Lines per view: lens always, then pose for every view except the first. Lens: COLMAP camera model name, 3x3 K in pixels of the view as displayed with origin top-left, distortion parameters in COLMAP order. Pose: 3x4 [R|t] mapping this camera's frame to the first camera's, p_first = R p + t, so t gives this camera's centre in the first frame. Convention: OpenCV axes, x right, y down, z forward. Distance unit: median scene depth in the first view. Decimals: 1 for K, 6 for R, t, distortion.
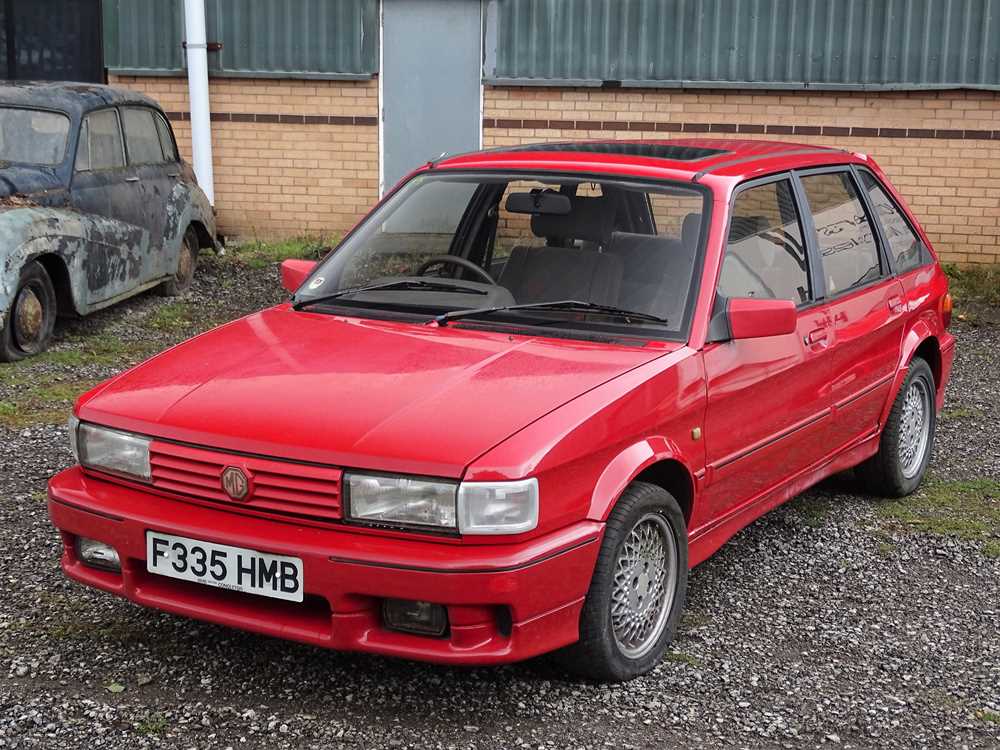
lens RADIAL K [[1743.9, 0, 500.0], [0, 1743.9, 375.0], [0, 0, 1]] dist [-0.011335, 0.244612]
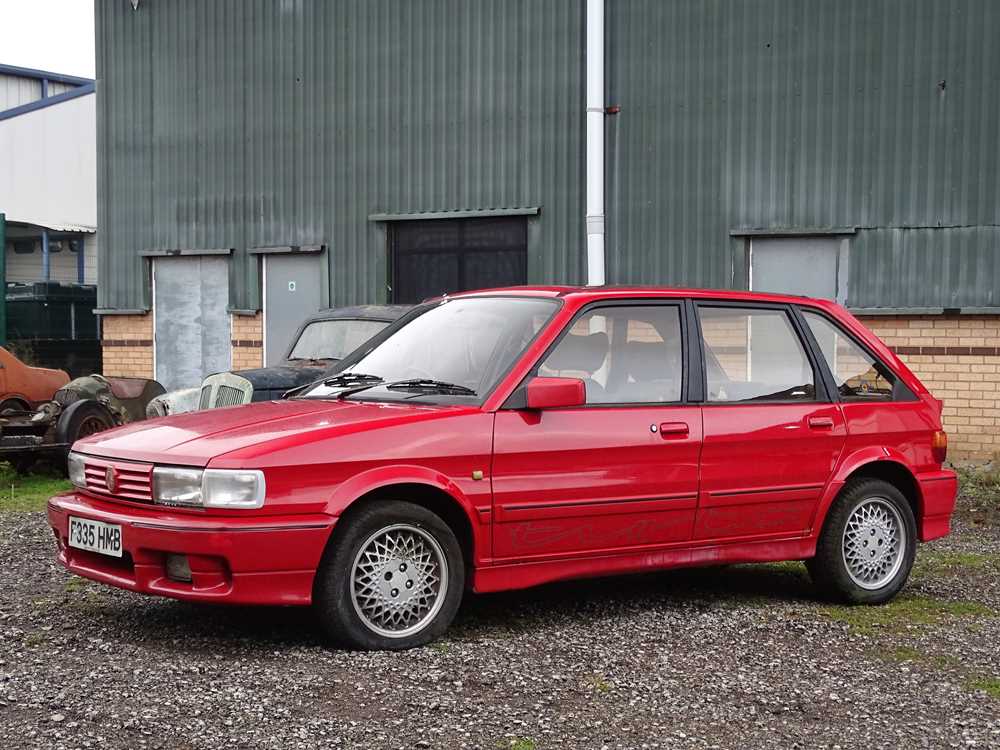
lens RADIAL K [[1732.0, 0, 494.3], [0, 1732.0, 370.7], [0, 0, 1]] dist [-0.012883, 0.233571]
pose [[0.911266, -0.001716, -0.411815, 0.634264], [-0.072370, 0.983762, -0.164241, 0.162324], [0.405410, 0.179470, 0.896344, -0.144160]]
